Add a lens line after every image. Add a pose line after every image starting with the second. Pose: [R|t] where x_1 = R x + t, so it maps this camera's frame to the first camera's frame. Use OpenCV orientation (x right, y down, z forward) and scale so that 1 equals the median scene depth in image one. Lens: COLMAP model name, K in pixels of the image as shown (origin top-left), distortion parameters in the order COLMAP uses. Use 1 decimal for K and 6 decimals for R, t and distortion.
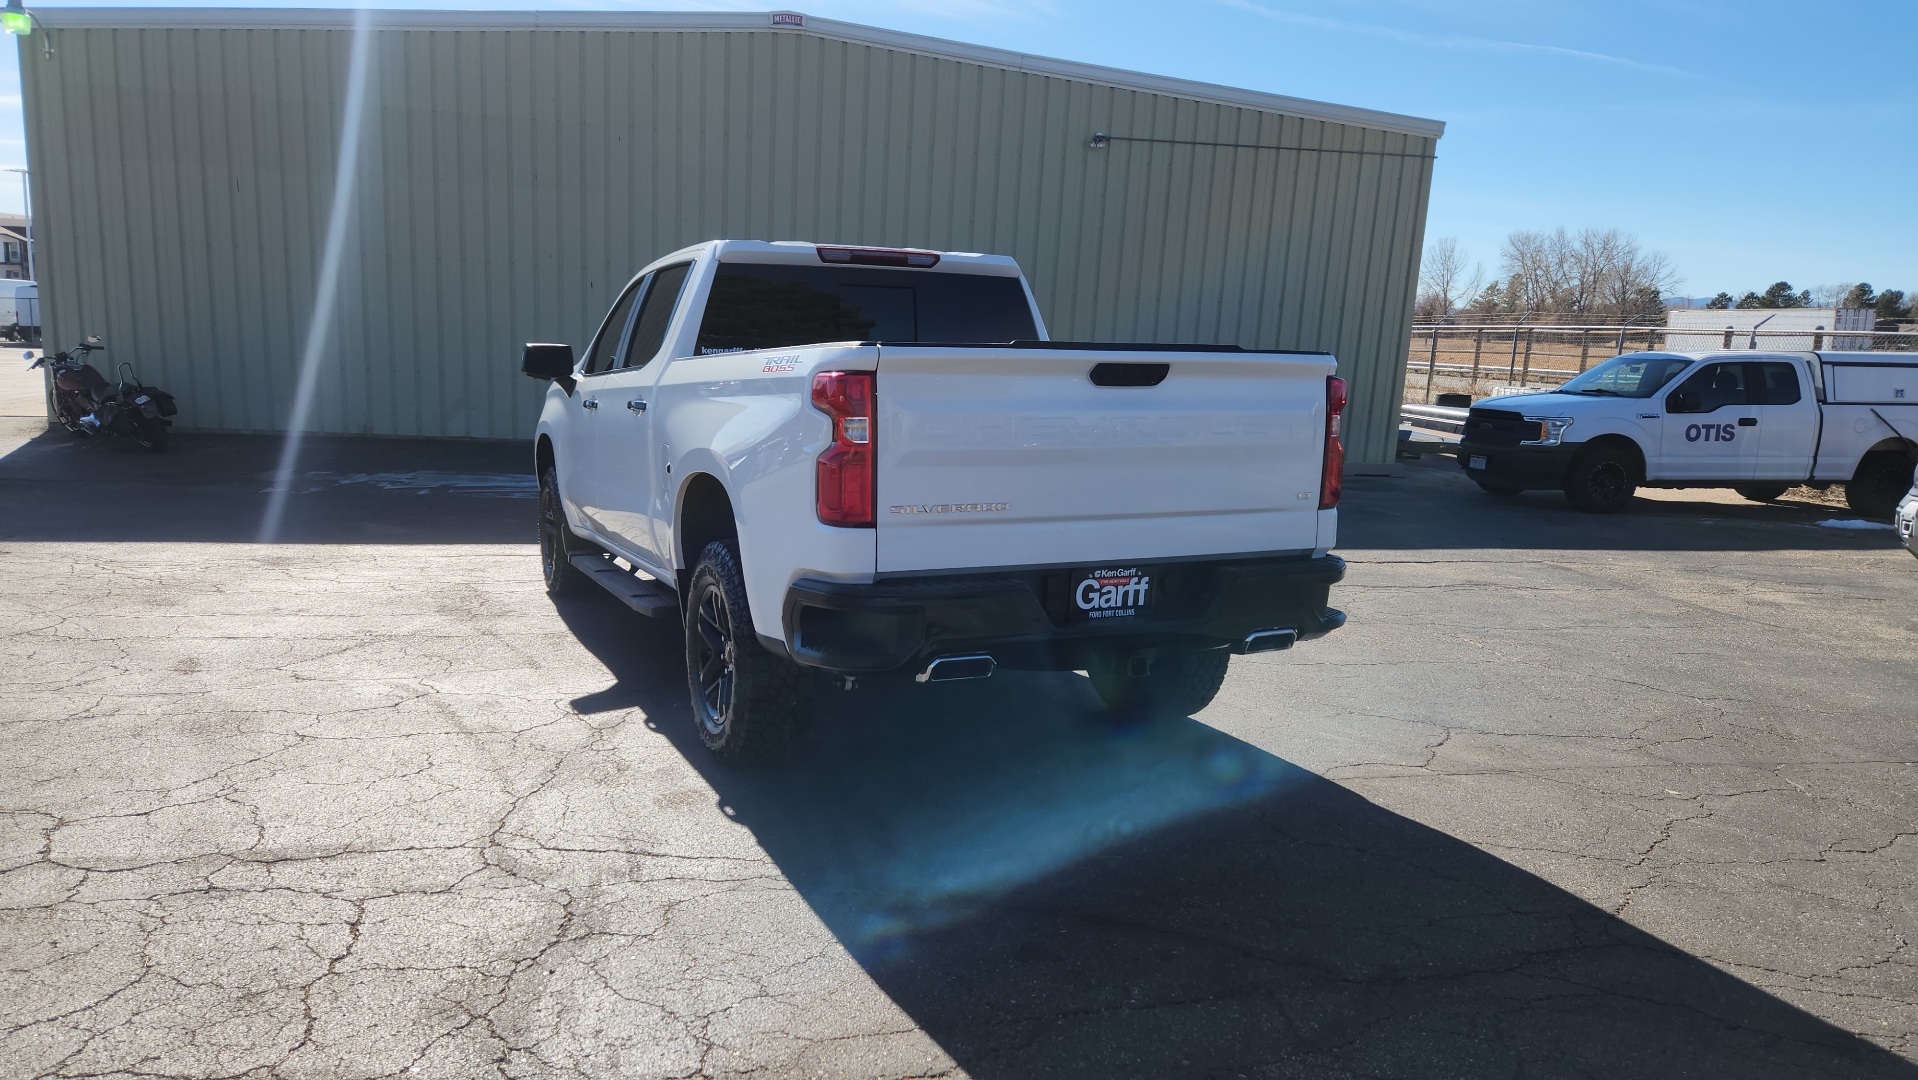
lens RADIAL K [[1283.4, 0, 927.9], [0, 1283.4, 548.5], [0, 0, 1]] dist [0.077620, -0.064888]
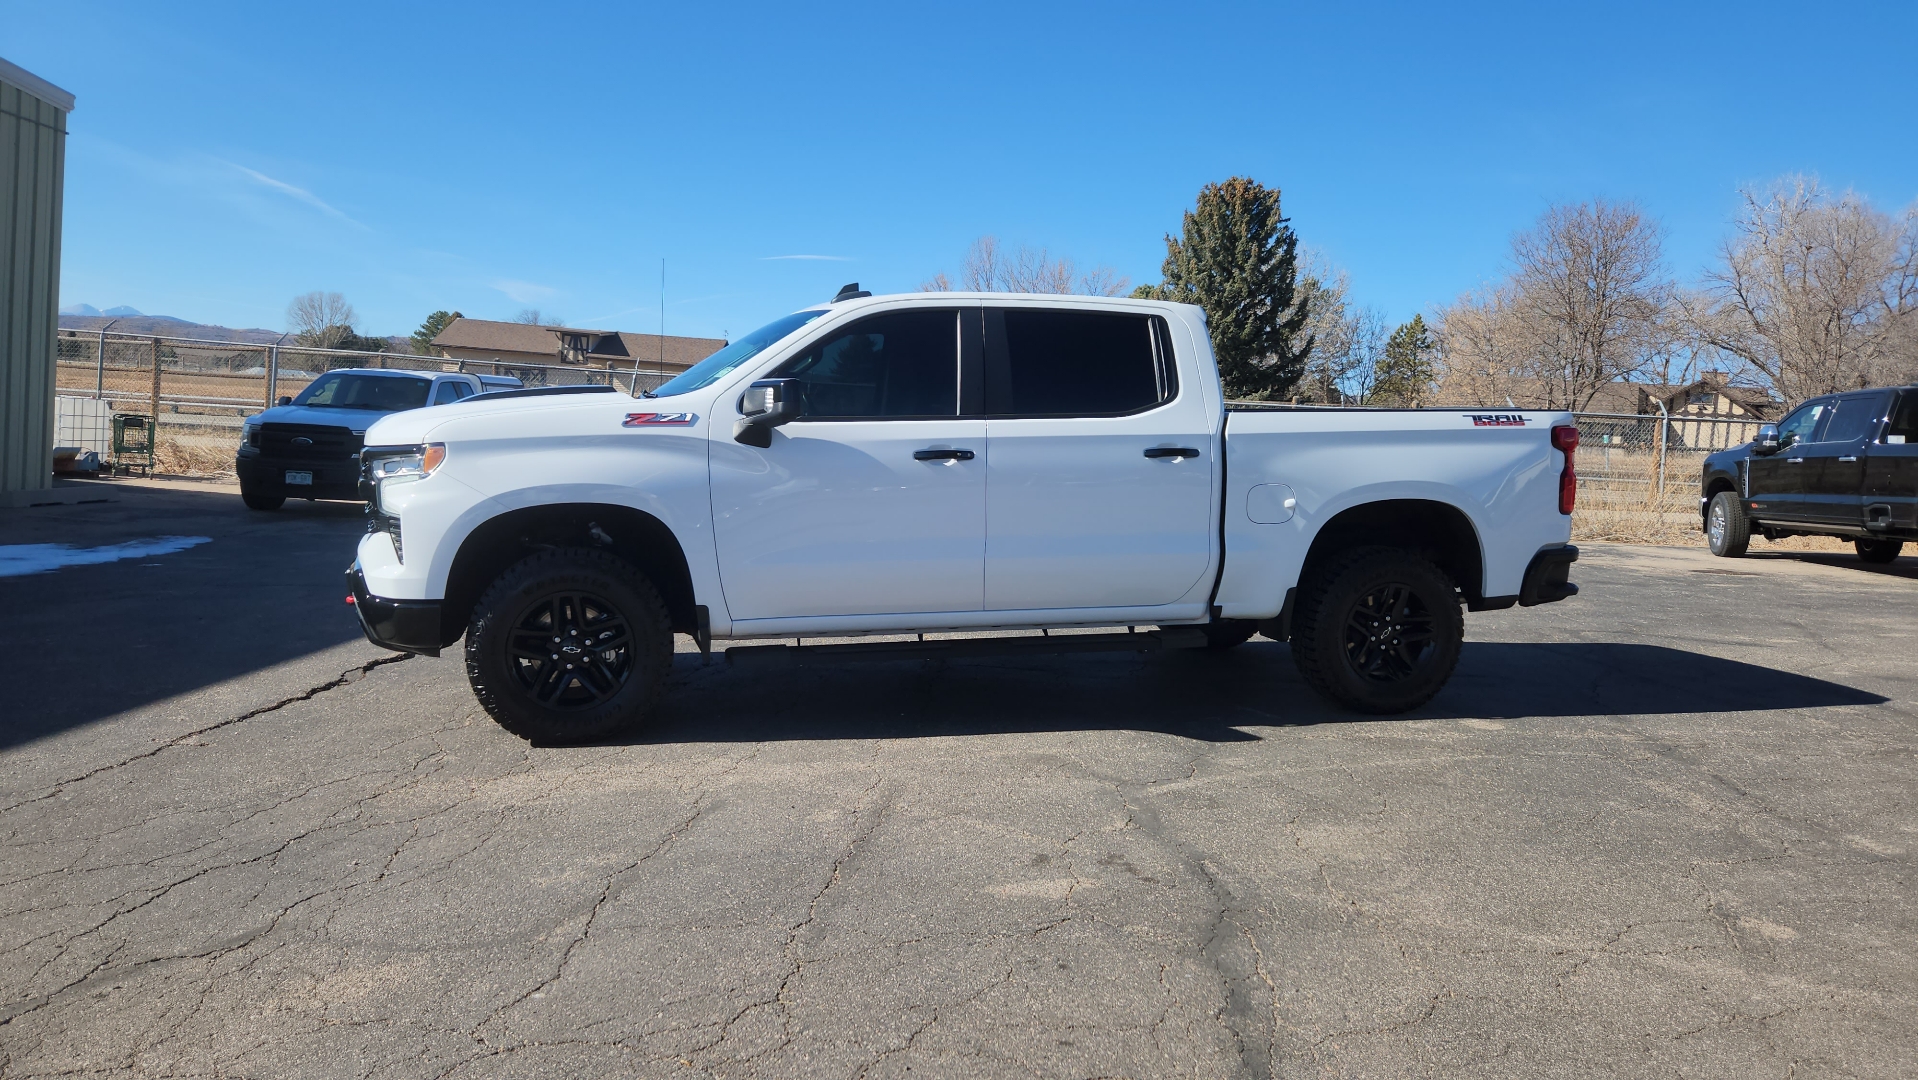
lens RADIAL K [[1282.6, 0, 919.2], [0, 1282.6, 535.5], [0, 0, 1]] dist [0.076977, -0.066383]
pose [[0.183935, -0.104560, 0.977361, -1.221609], [0.109883, 0.990281, 0.085263, -0.147343], [-0.976777, 0.091713, 0.193637, 0.948375]]
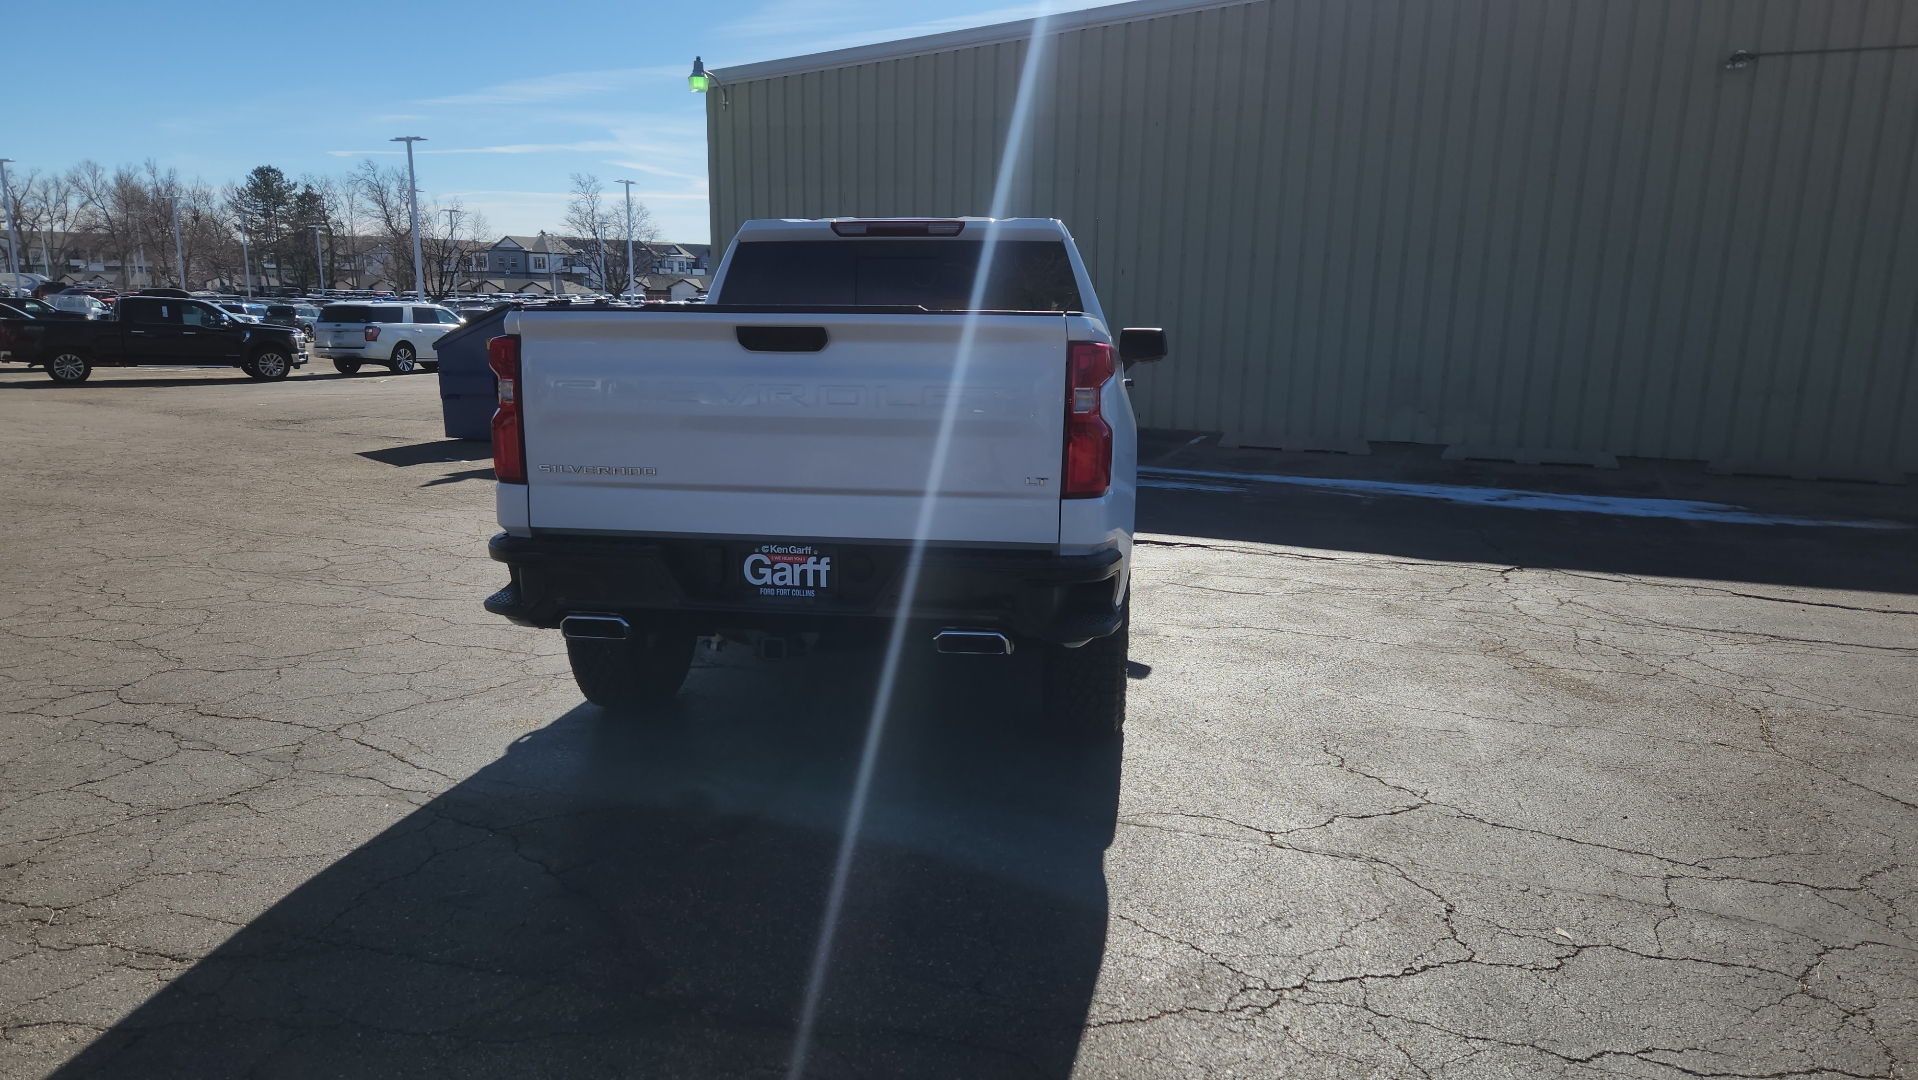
lens RADIAL K [[1282.6, 0, 919.2], [0, 1282.6, 535.5], [0, 0, 1]] dist [0.076977, -0.066383]
pose [[0.838493, 0.071492, -0.540202, 0.501574], [-0.072326, 0.997186, 0.019708, -0.011557], [0.540091, 0.022546, 0.841305, 0.175862]]
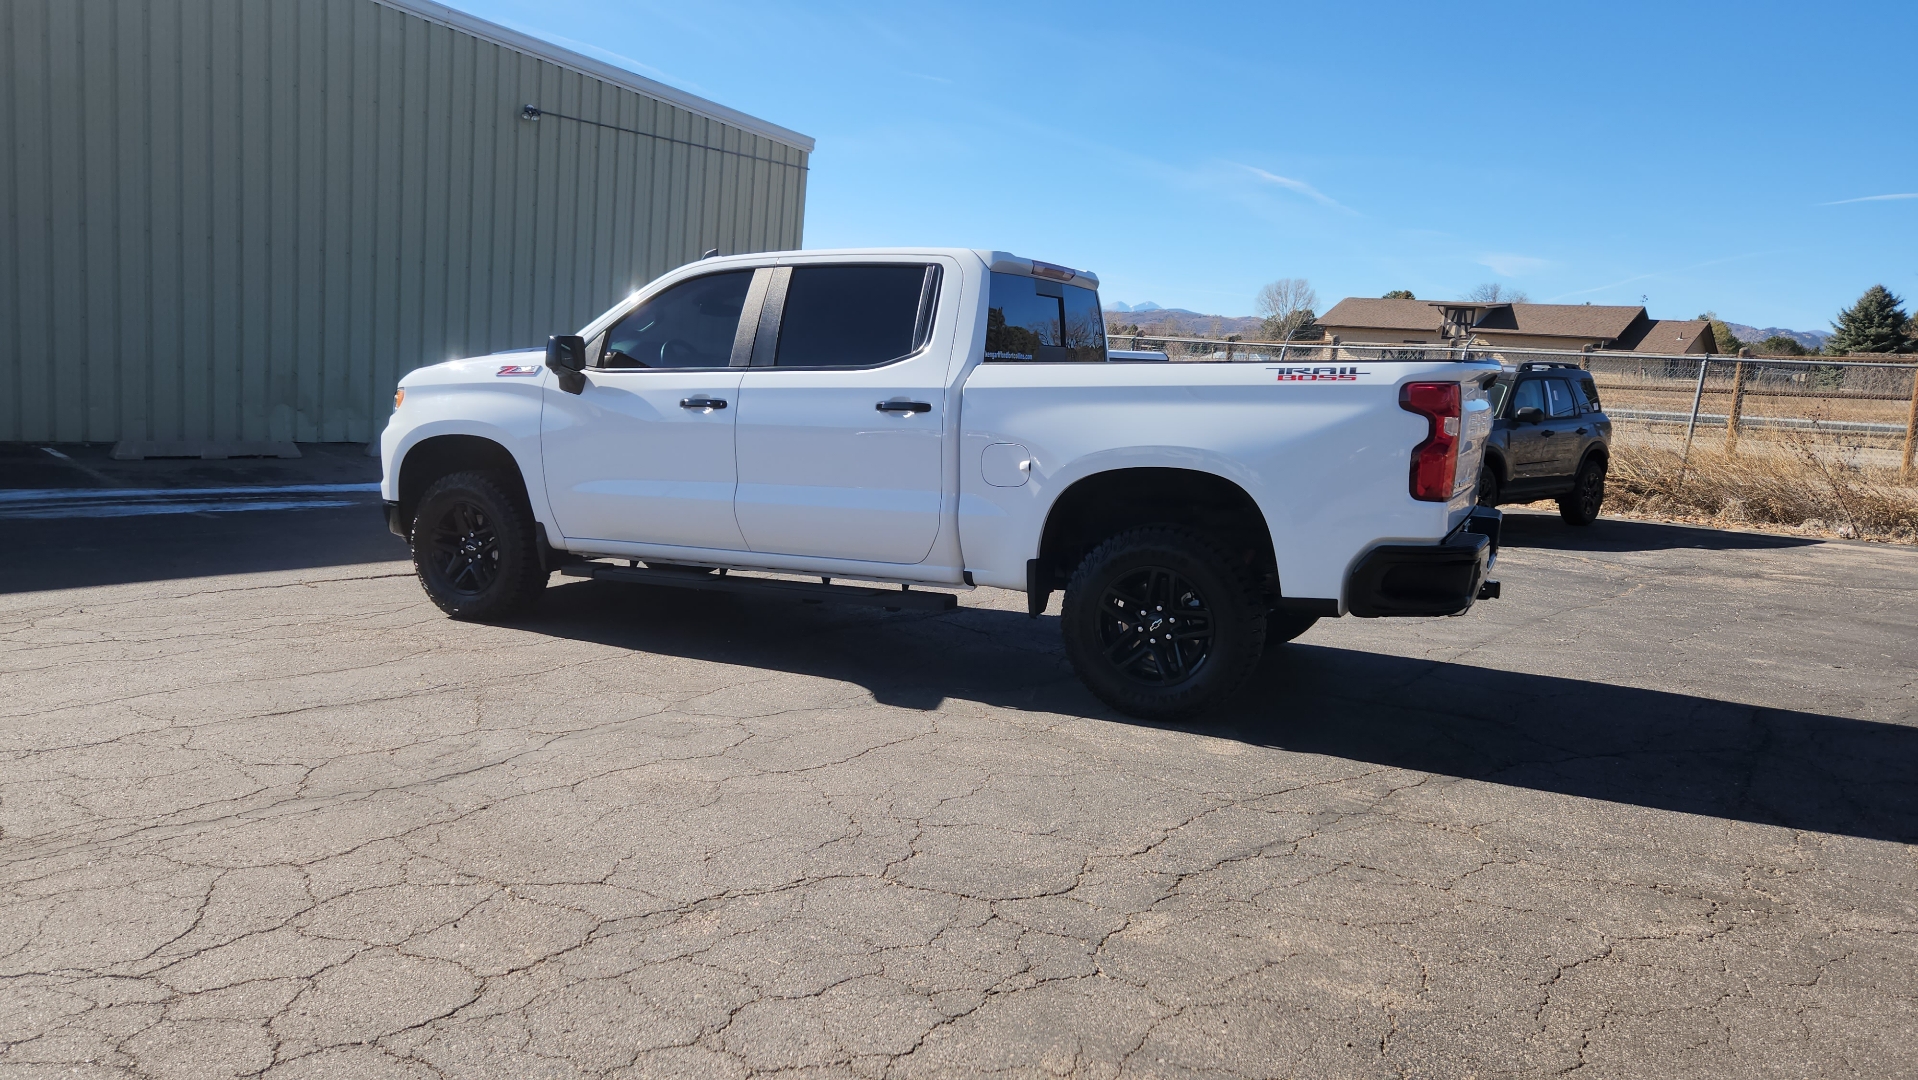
lens RADIAL K [[1283.4, 0, 927.9], [0, 1283.4, 548.5], [0, 0, 1]] dist [0.077620, -0.064888]
pose [[0.779807, -0.081948, 0.620633, -0.802226], [0.070466, 0.996585, 0.043050, -0.038854], [-0.622041, 0.010163, 0.782919, 0.182777]]
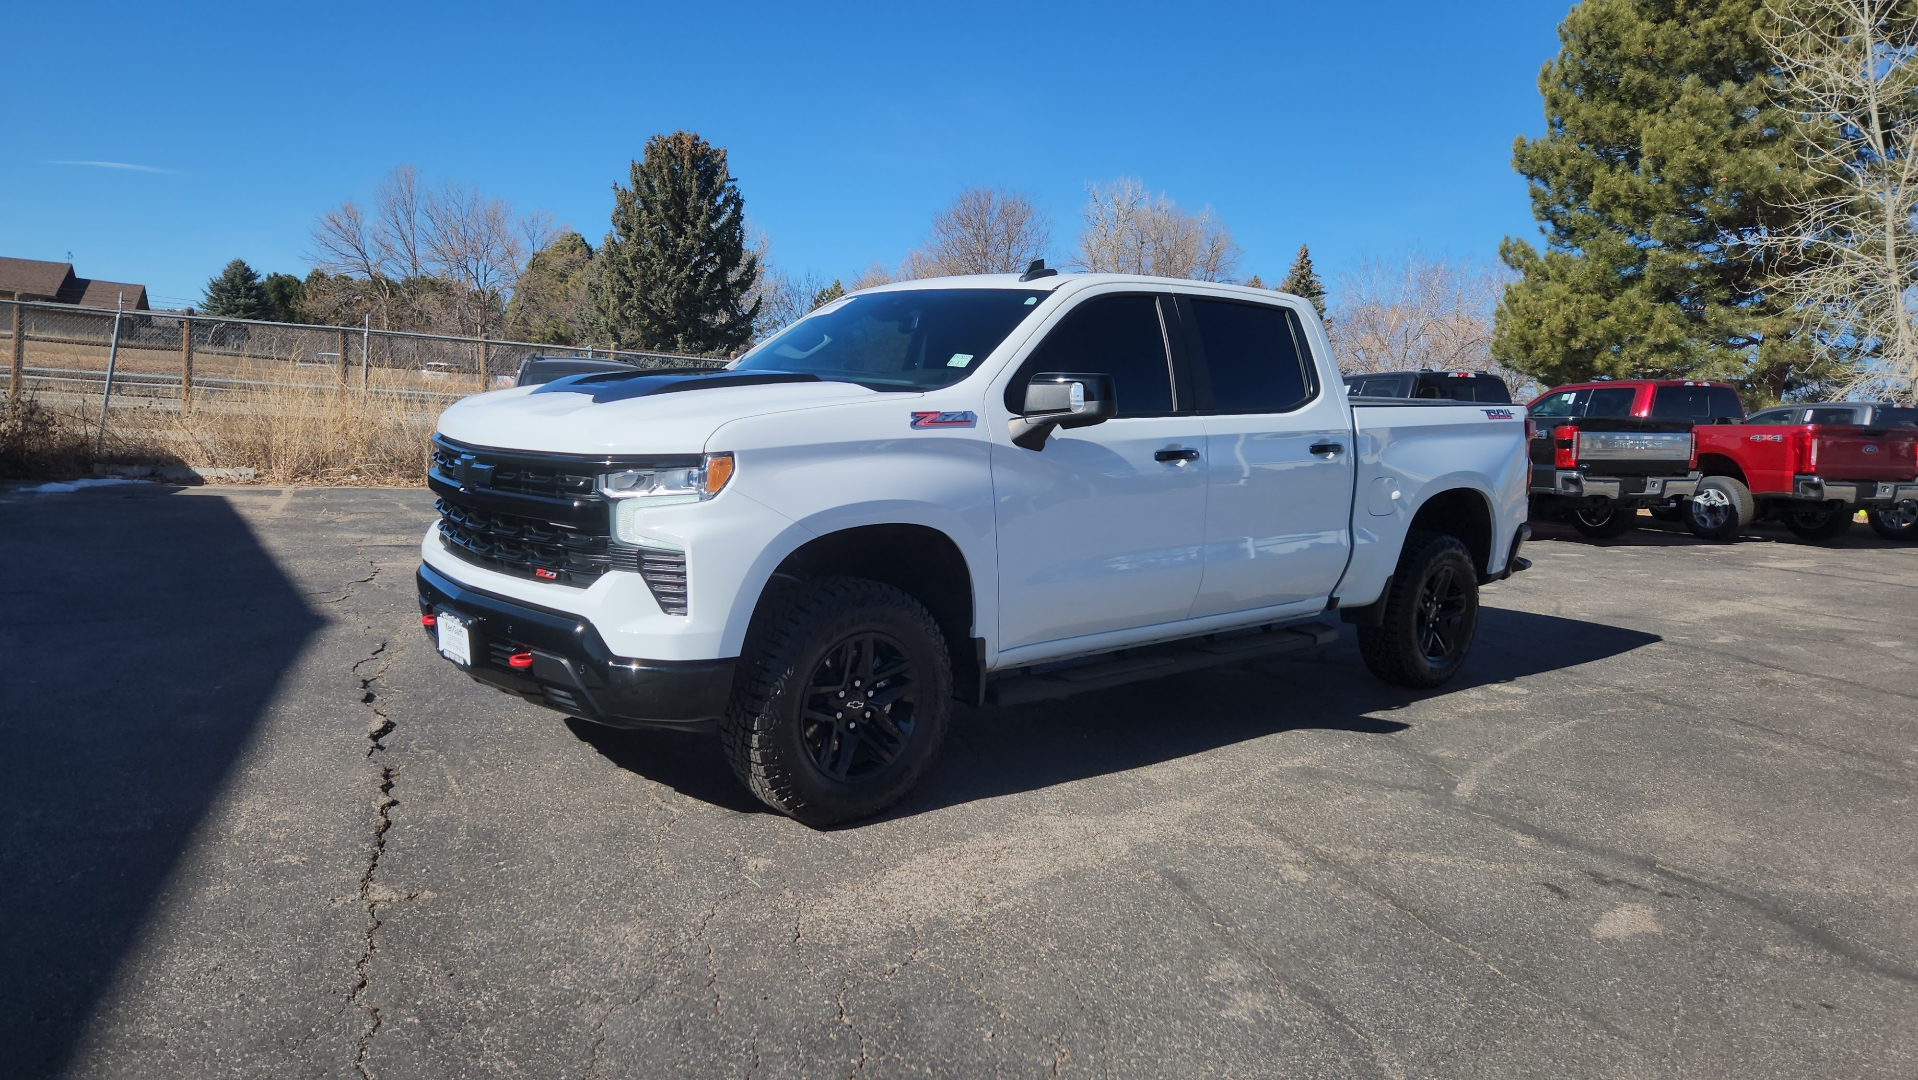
lens RADIAL K [[1282.6, 0, 919.2], [0, 1282.6, 535.5], [0, 0, 1]] dist [0.076977, -0.066383]
pose [[-0.269324, -0.138227, 0.953078, -1.081549], [0.082643, 0.982678, 0.165873, -0.229440], [-0.959497, 0.123438, -0.253235, 1.504356]]
